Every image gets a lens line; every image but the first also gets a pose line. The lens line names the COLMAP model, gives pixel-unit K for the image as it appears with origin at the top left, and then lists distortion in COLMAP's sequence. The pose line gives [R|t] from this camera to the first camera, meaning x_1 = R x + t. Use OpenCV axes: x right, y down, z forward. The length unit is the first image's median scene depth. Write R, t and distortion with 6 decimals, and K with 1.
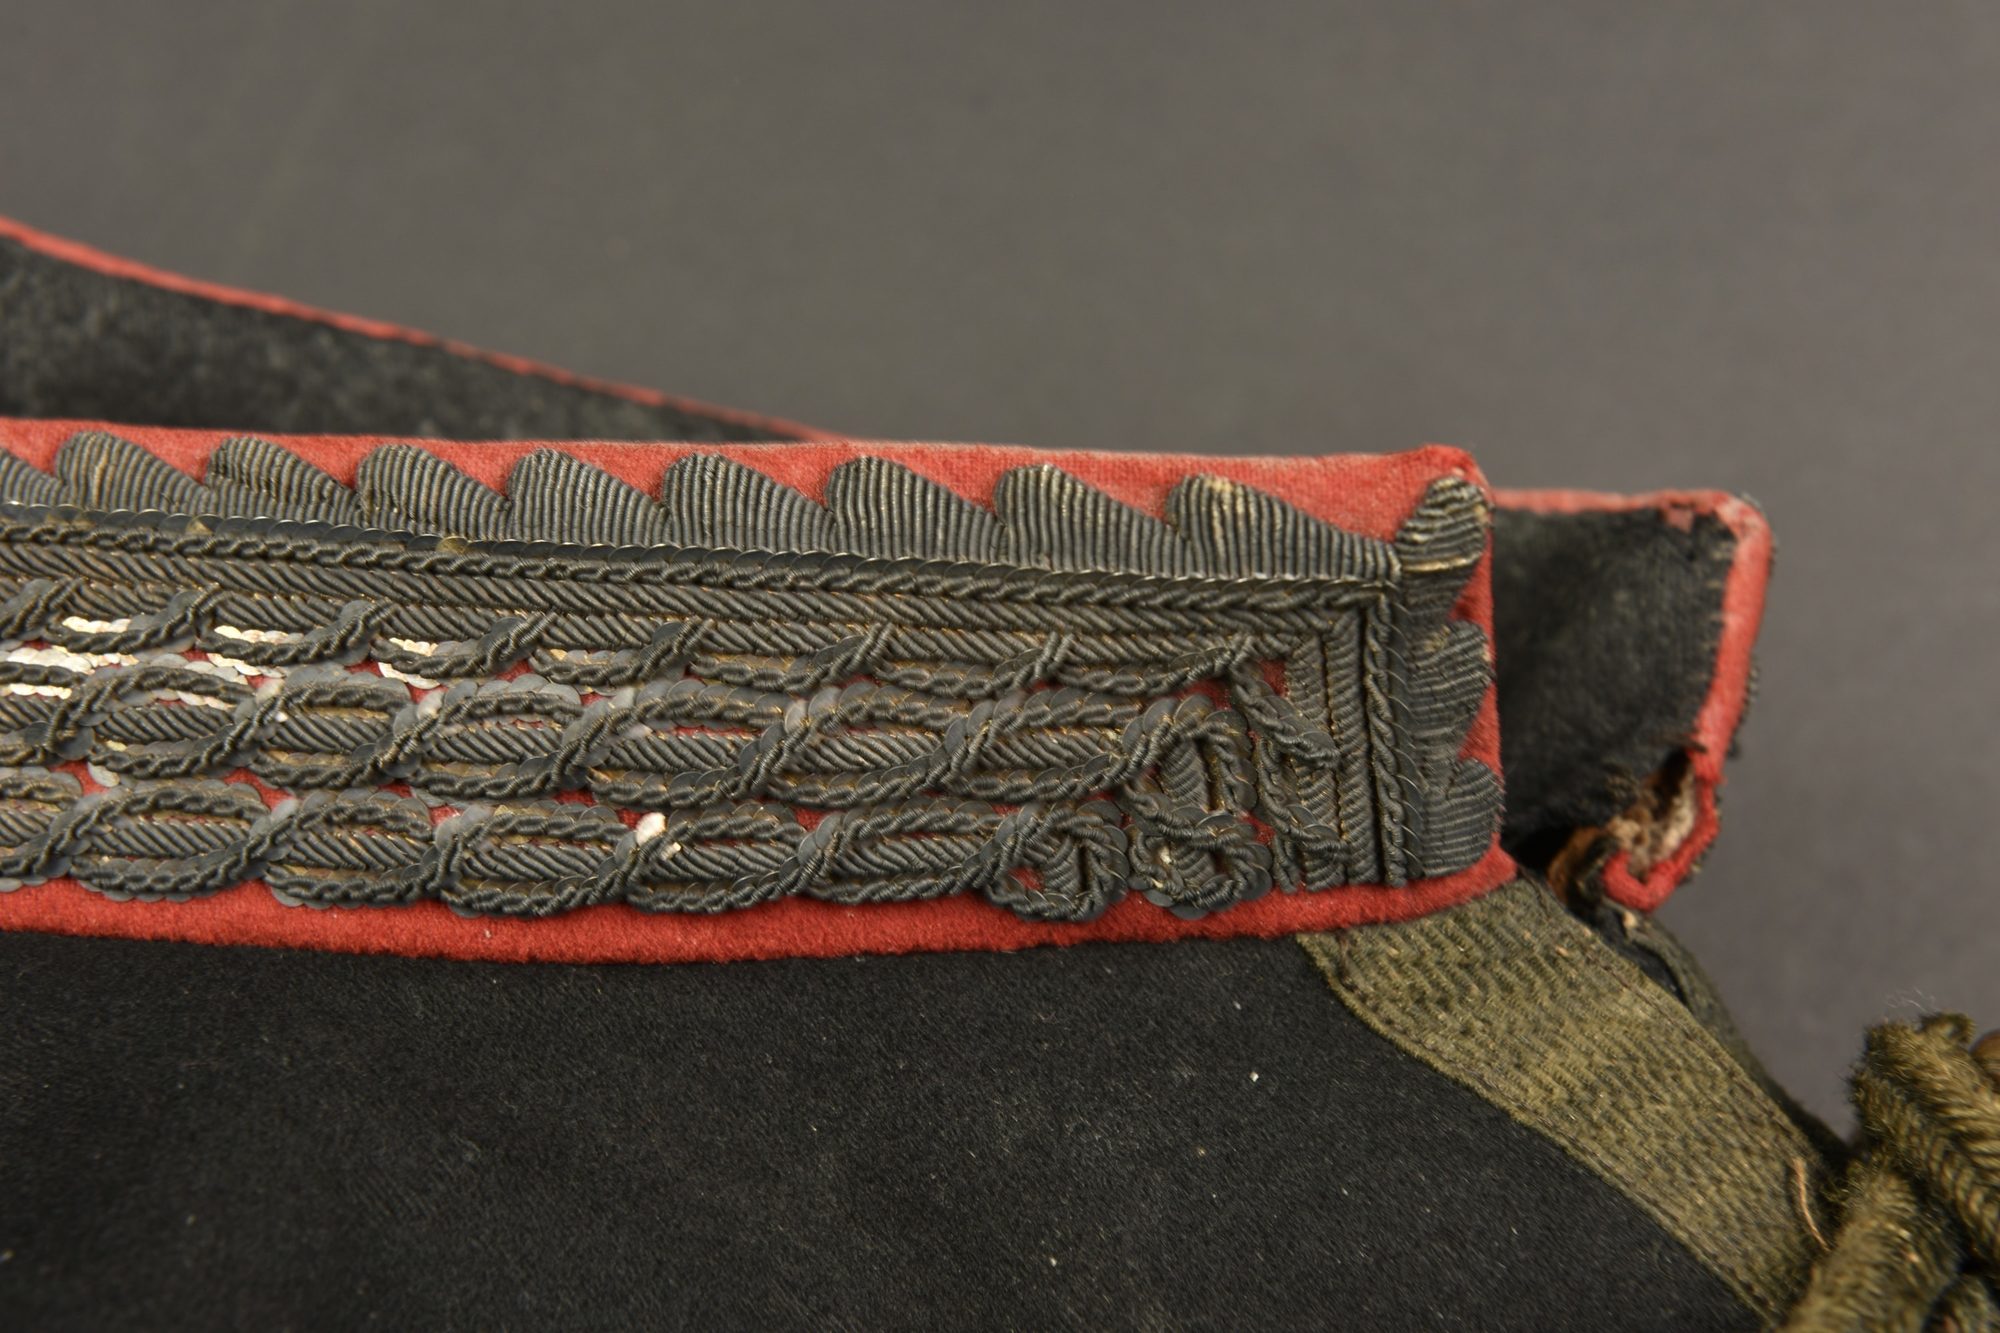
lens RADIAL K [[3930.9, 0, 1000.0], [0, 3930.9, 666.5], [0, 0, 1]] dist [0.031115, -0.323993]
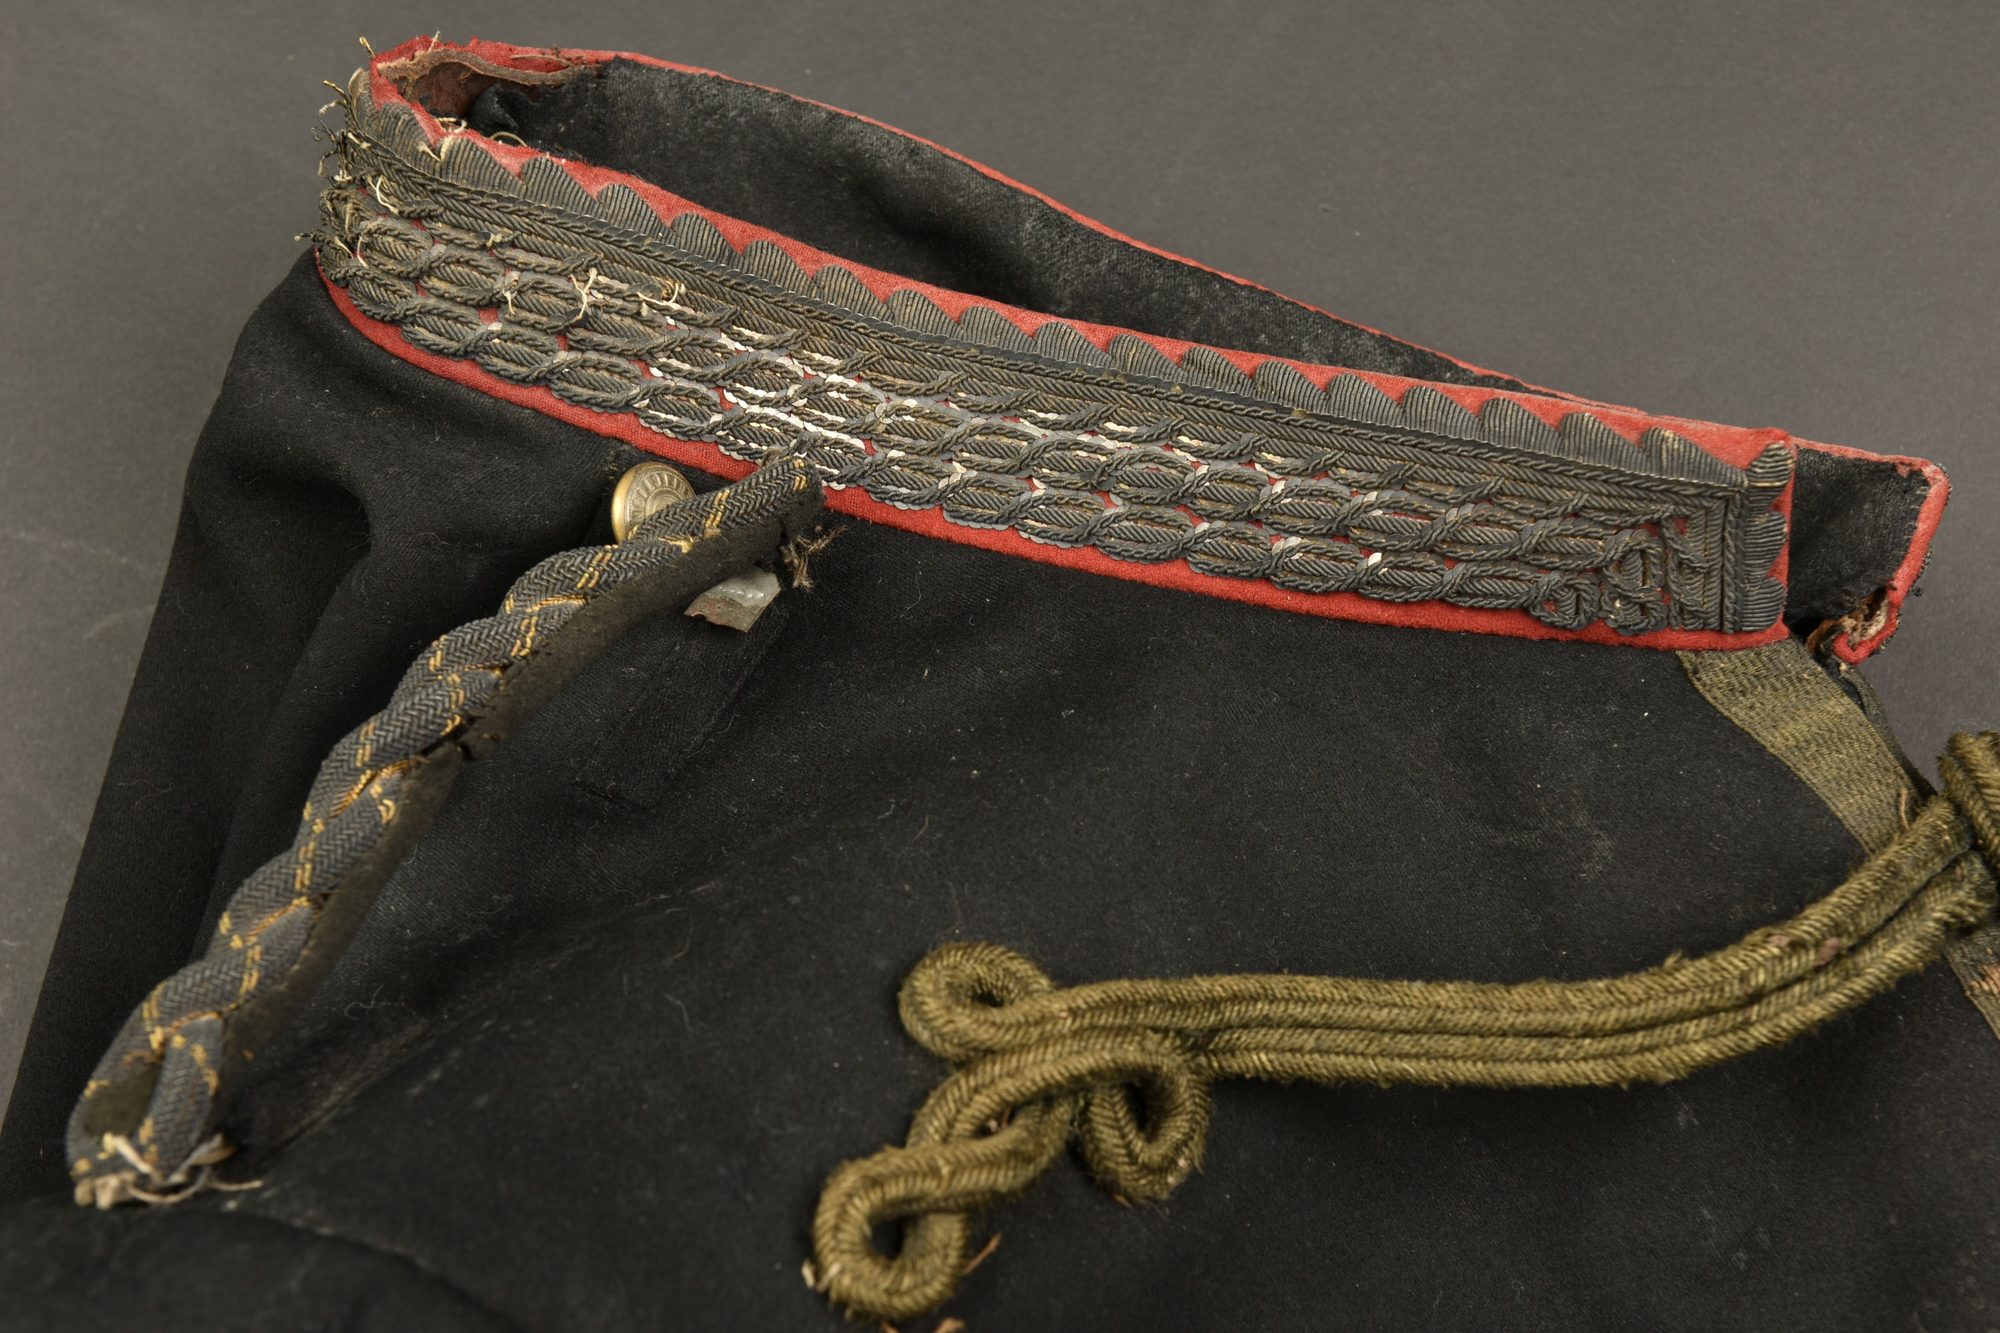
lens RADIAL K [[3930.9, 0, 1000.0], [0, 3930.9, 666.5], [0, 0, 1]] dist [0.031115, -0.323993]
pose [[0.985282, 0.133594, -0.106645, -0.053971], [-0.126622, 0.989500, 0.069694, -0.022940], [0.114836, -0.055165, 0.991852, -1.110737]]
